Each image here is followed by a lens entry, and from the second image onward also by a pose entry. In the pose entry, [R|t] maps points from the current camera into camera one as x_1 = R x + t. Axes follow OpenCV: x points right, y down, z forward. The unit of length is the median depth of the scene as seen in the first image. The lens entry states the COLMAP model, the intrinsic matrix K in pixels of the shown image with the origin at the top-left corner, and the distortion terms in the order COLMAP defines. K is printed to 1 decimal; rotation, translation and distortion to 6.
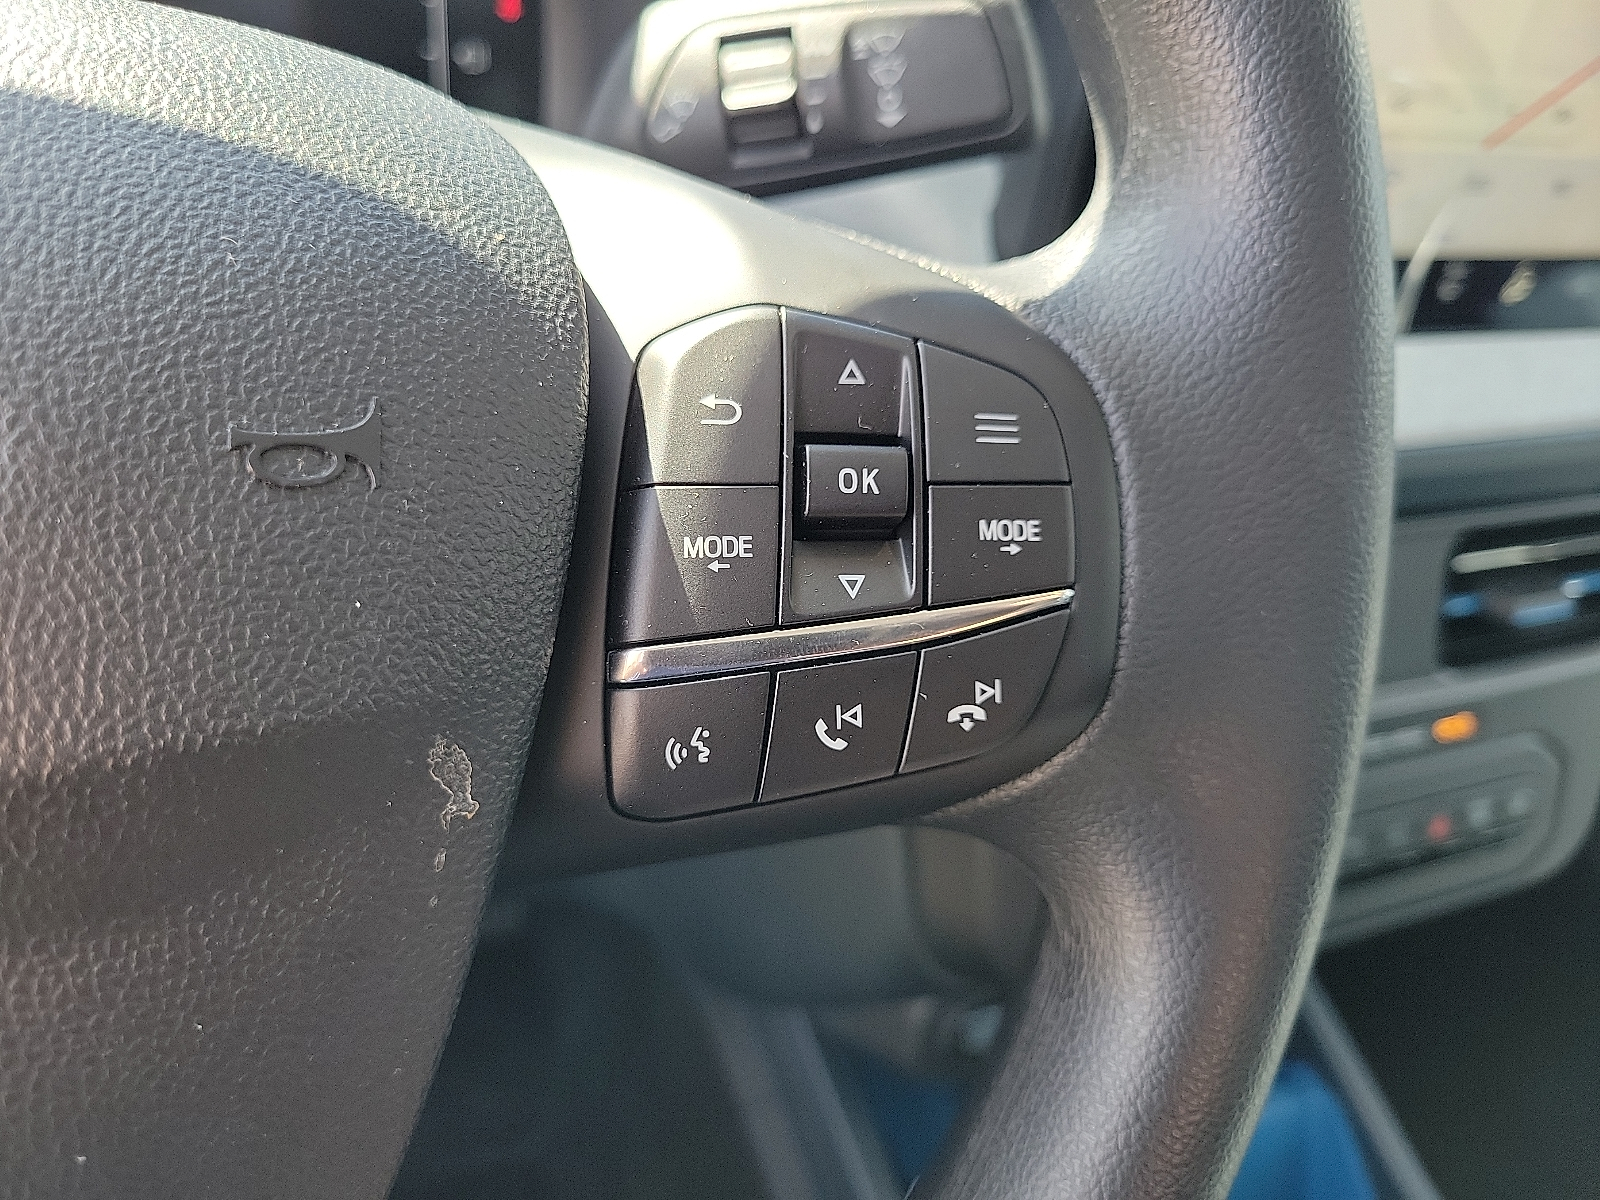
lens RADIAL K [[1235.0, 0, 800.0], [0, 1235.0, 600.0], [0, 0, 1]] dist [0.005683, 0.003348]
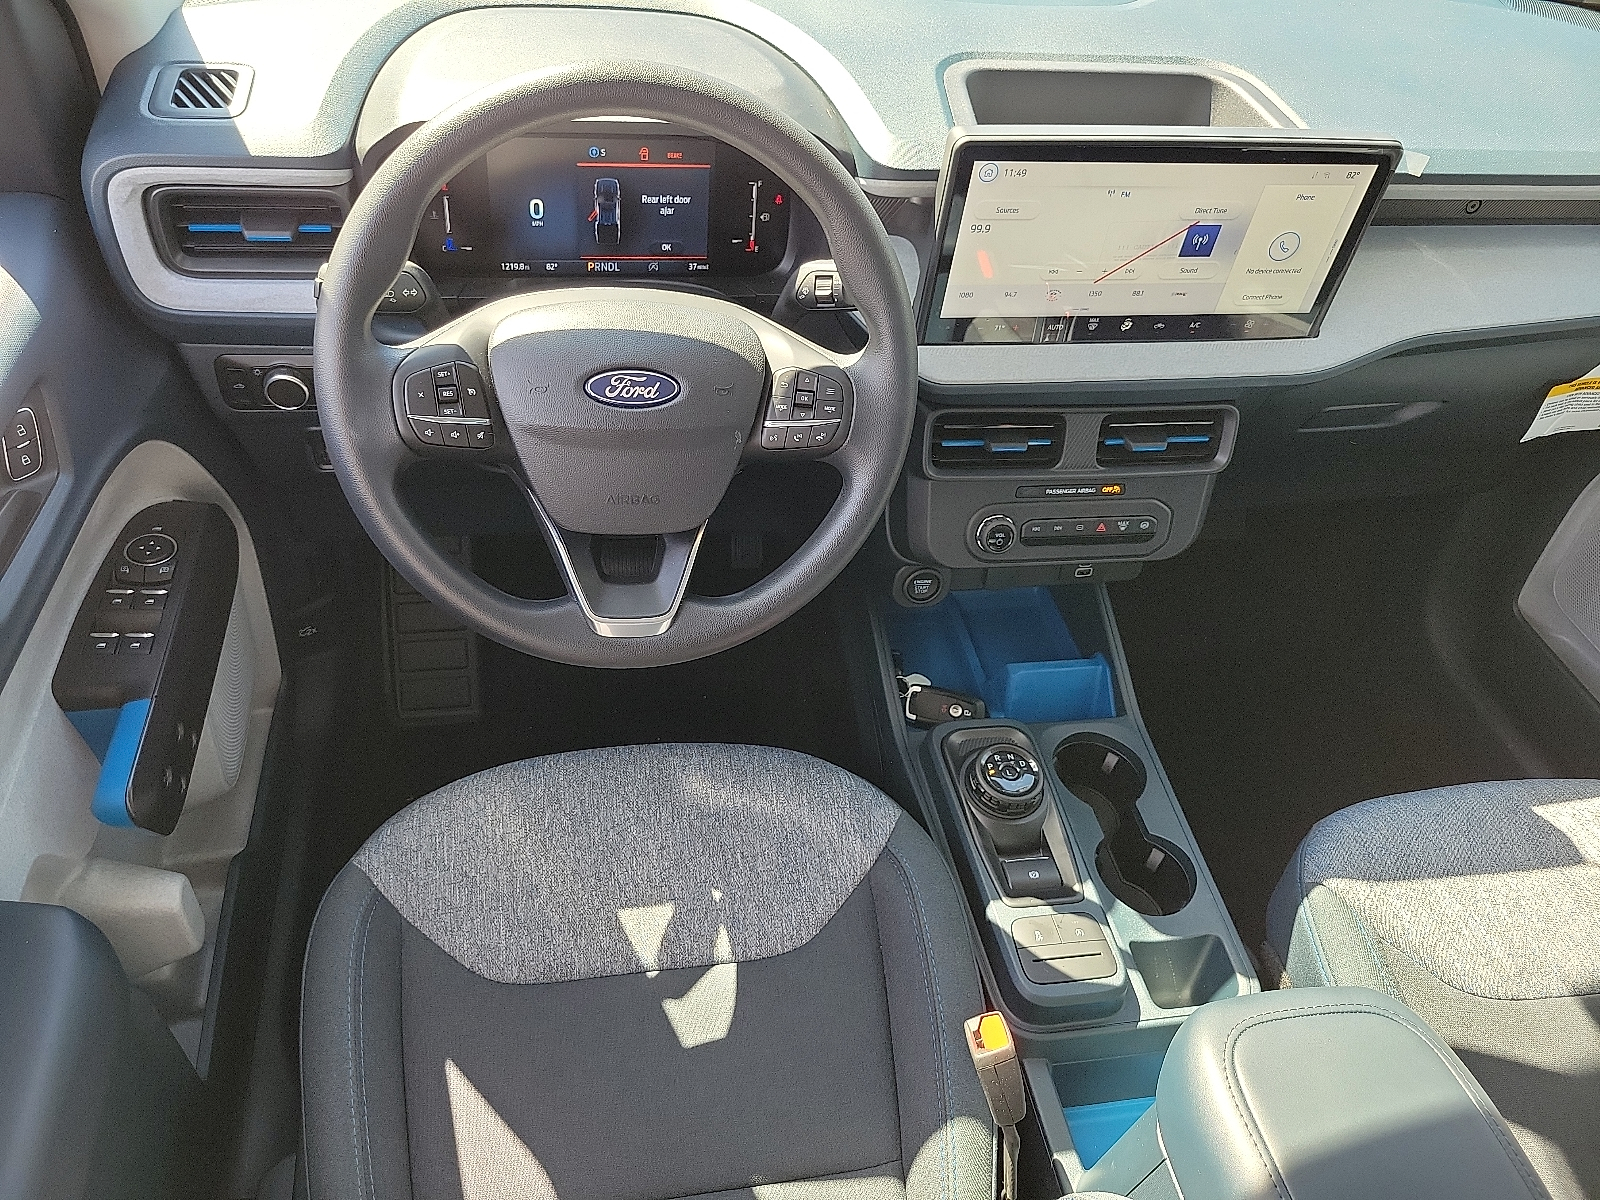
lens RADIAL K [[1235.0, 0, 800.0], [0, 1235.0, 600.0], [0, 0, 1]] dist [0.005683, 0.003348]
pose [[0.967960, 0.130805, -0.214344, 1.428067], [-0.093505, 0.979979, 0.175779, -0.184940], [0.233045, -0.150104, 0.960811, -4.926180]]
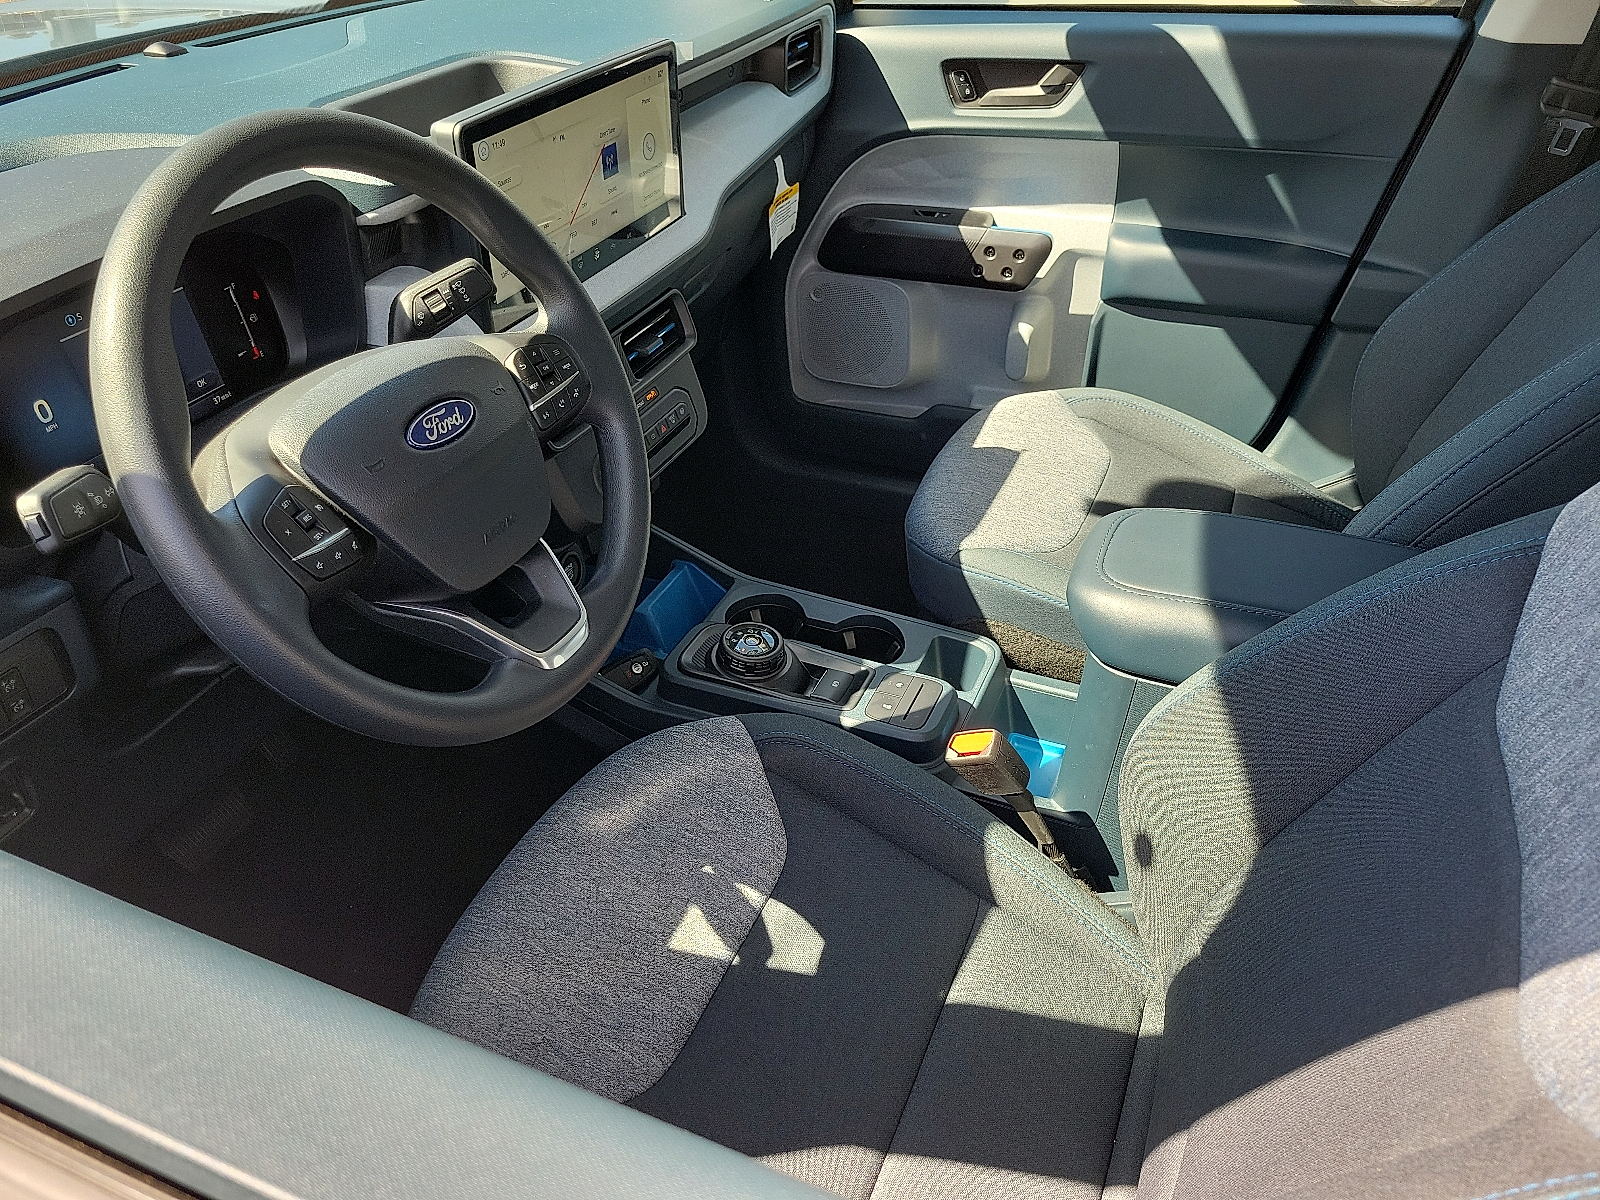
lens RADIAL K [[1212.2, 0, 802.5], [0, 1212.2, 606.6], [0, 0, 1]] dist [0.000620, -0.005219]
pose [[0.718332, -0.510112, 0.473059, -2.482741], [0.460909, 0.858285, 0.225631, 0.152774], [-0.521117, 0.055960, 0.851649, -4.760859]]
